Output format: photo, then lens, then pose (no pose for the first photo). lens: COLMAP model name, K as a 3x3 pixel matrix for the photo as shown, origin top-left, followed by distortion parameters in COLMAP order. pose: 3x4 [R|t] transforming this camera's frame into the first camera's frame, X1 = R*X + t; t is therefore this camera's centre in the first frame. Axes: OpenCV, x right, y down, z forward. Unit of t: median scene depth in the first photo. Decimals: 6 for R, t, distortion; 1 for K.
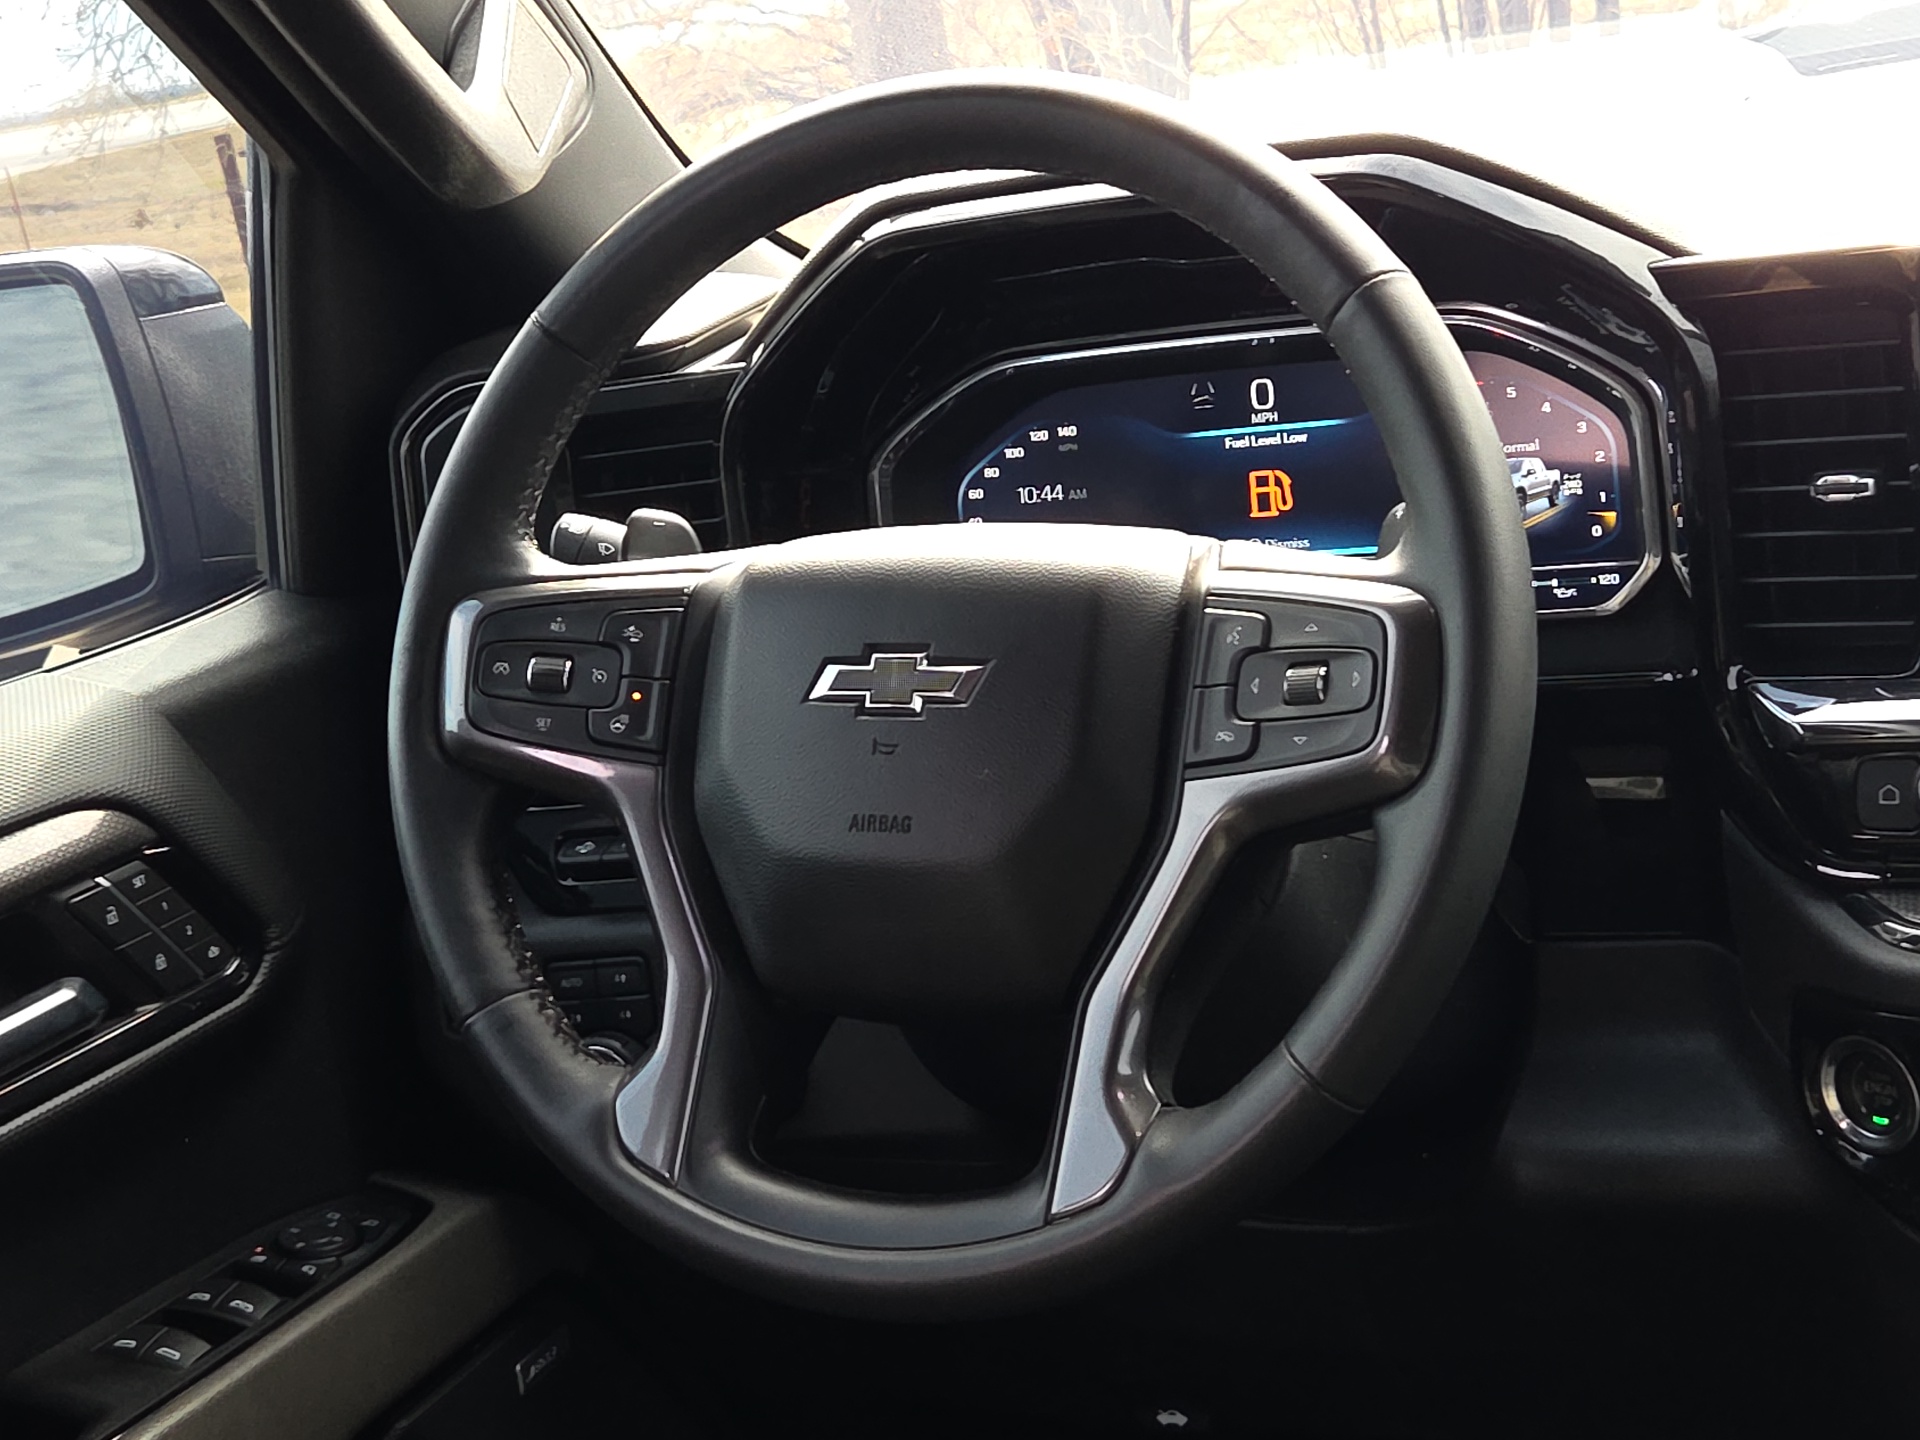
lens RADIAL K [[3025.6, 0, 960.0], [0, 3025.6, 720.0], [0, 0, 1]] dist [0.204143, -1.003621]
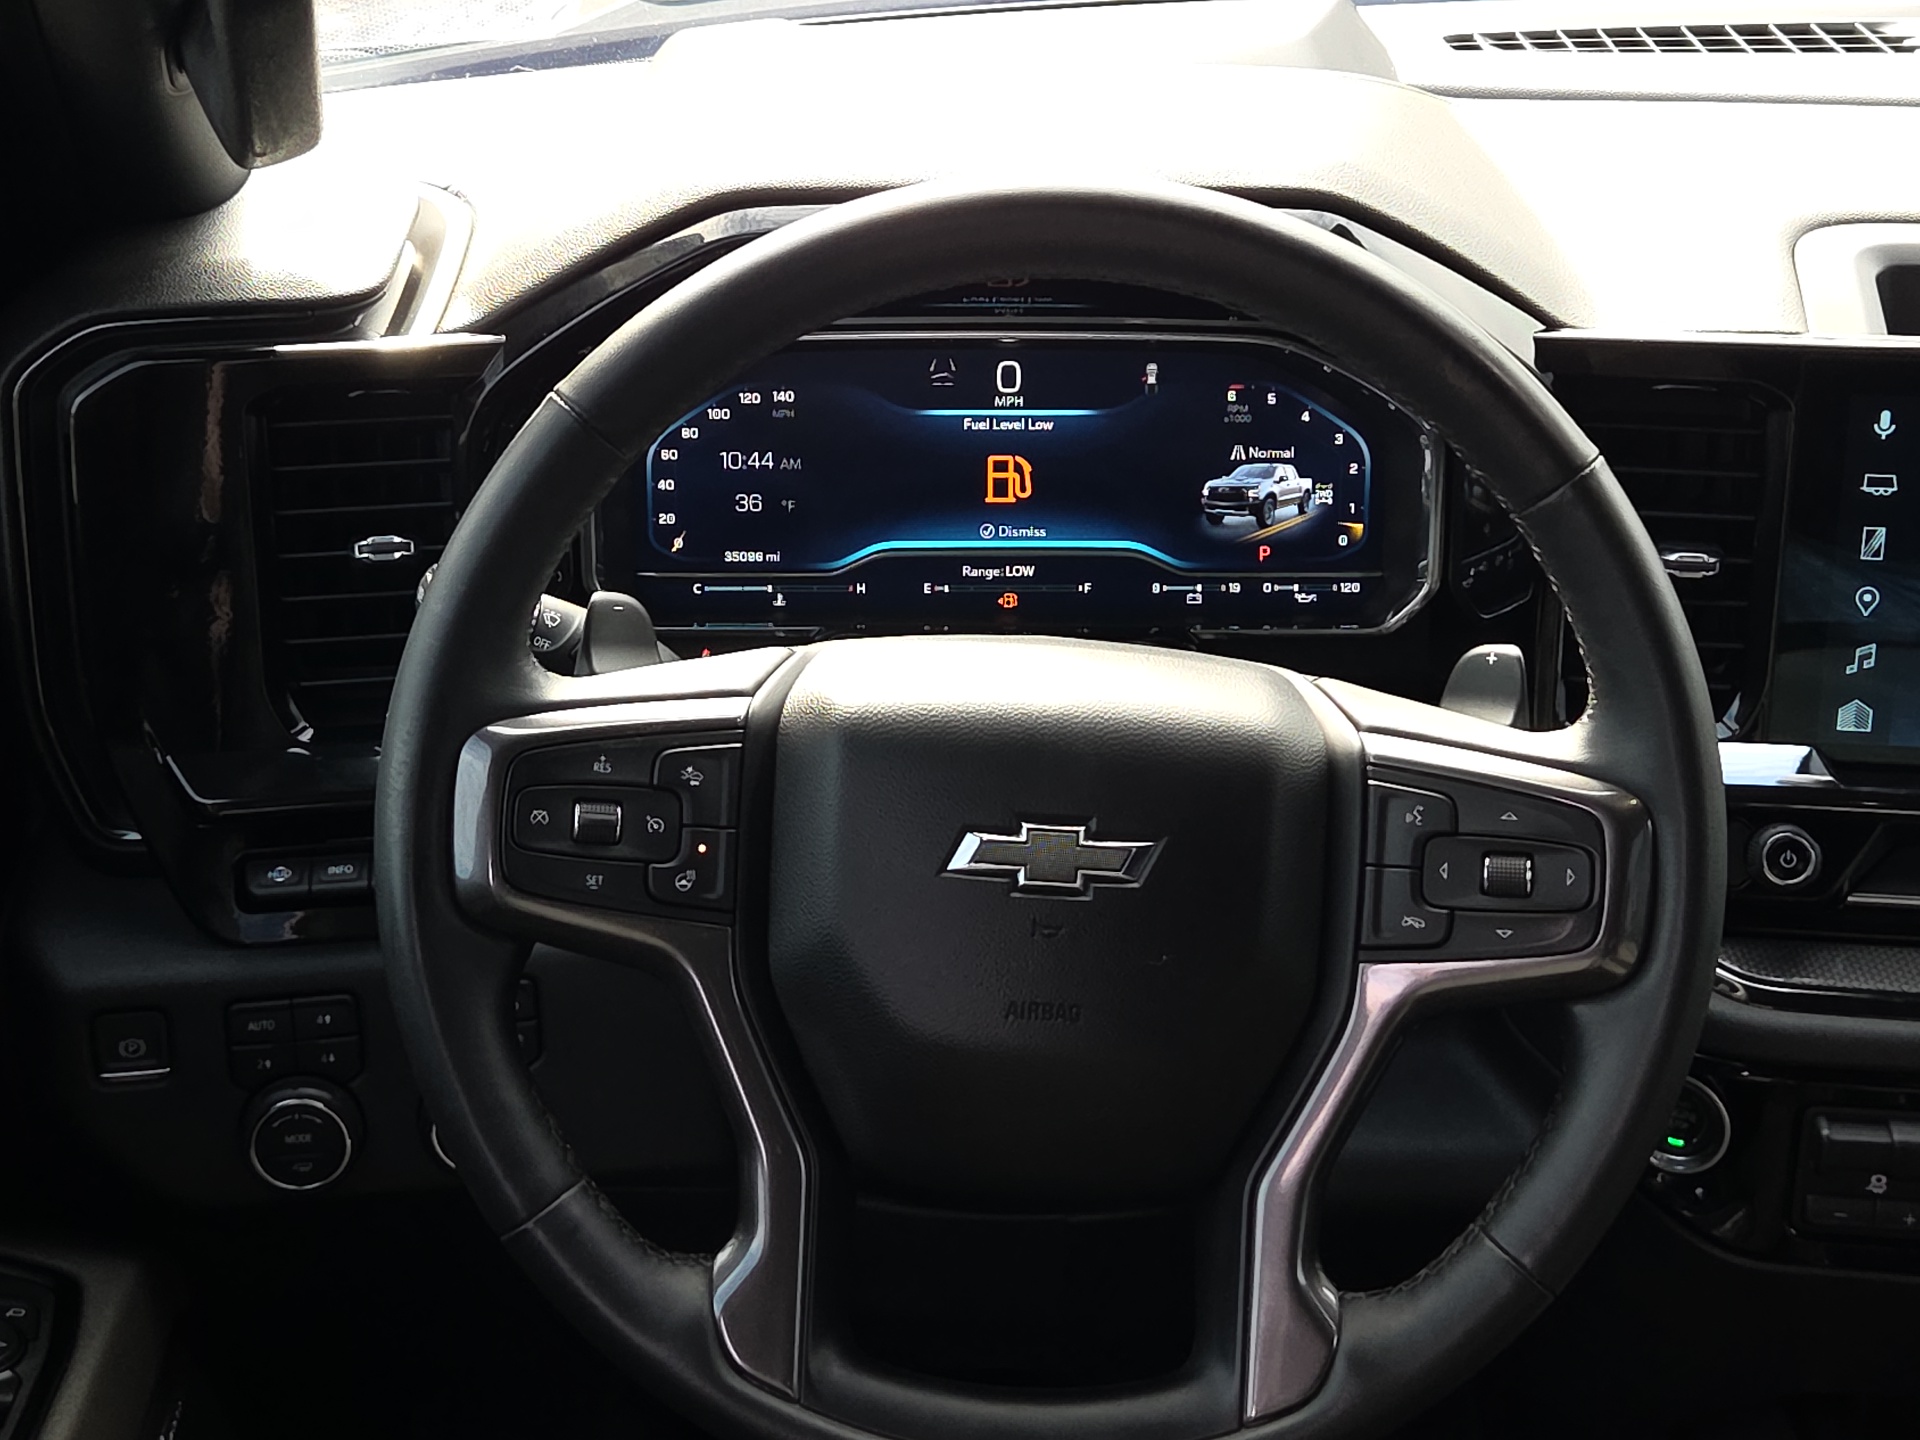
lens RADIAL K [[3025.6, 0, 960.0], [0, 3025.6, 720.0], [0, 0, 1]] dist [0.204143, -1.003621]
pose [[0.893092, -0.031294, 0.448785, -0.411336], [-0.041733, 0.987513, 0.151910, -0.172485], [-0.447935, -0.154399, 0.880633, 0.178577]]
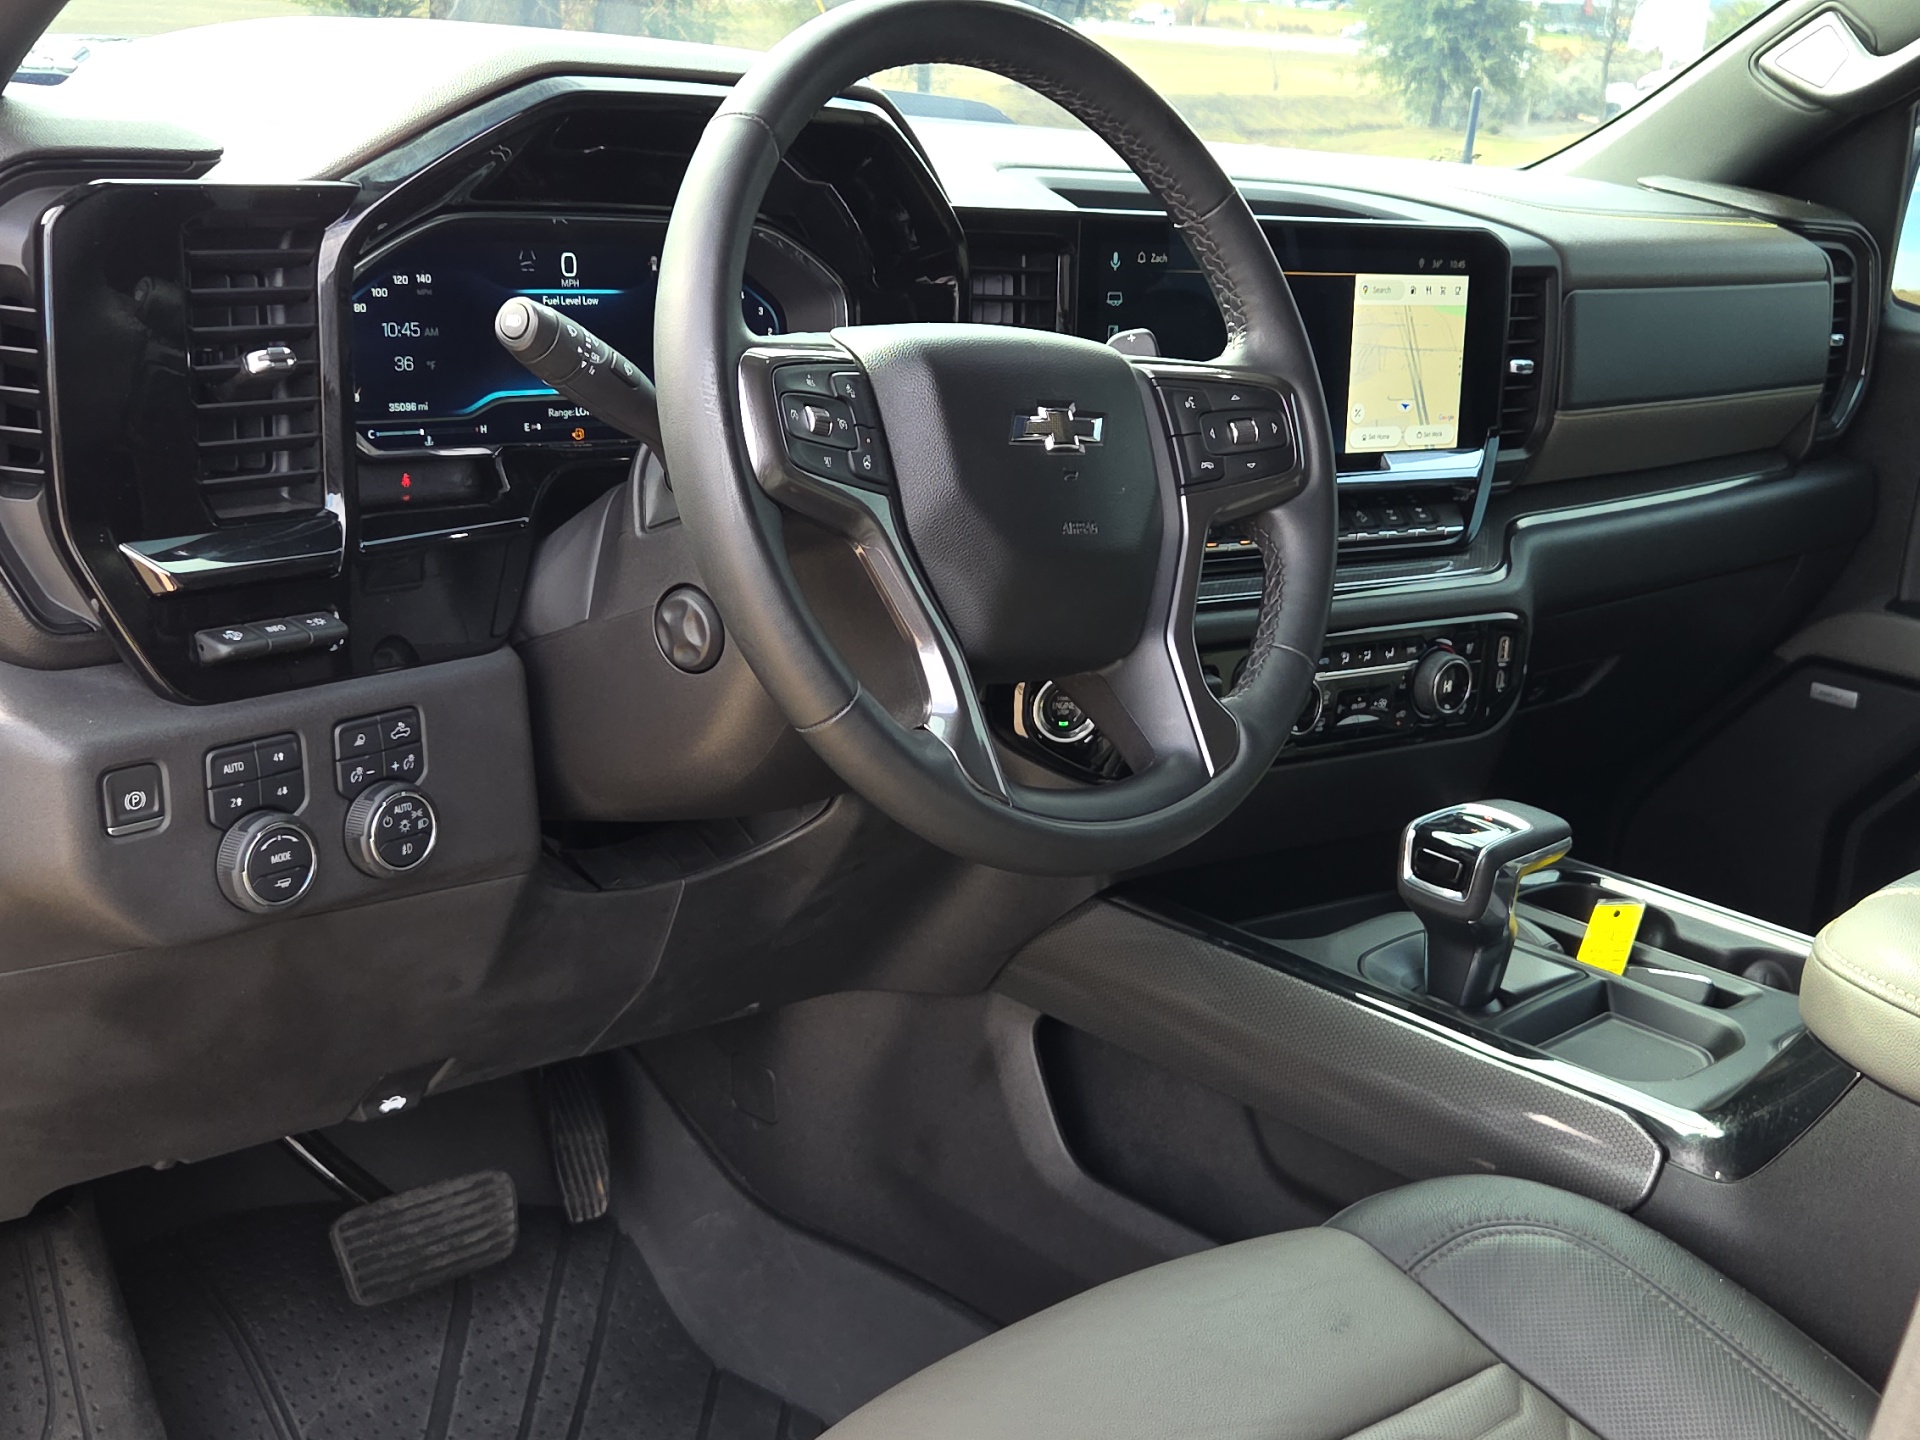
lens RADIAL K [[2311.7, 0, 960.0], [0, 2311.7, 720.0], [0, 0, 1]] dist [0.081600, -0.008066]
pose [[0.350082, -0.073631, 0.933821, -0.938283], [0.069582, 0.996196, 0.052464, 0.055804], [-0.934131, 0.046610, 0.353874, 0.593449]]
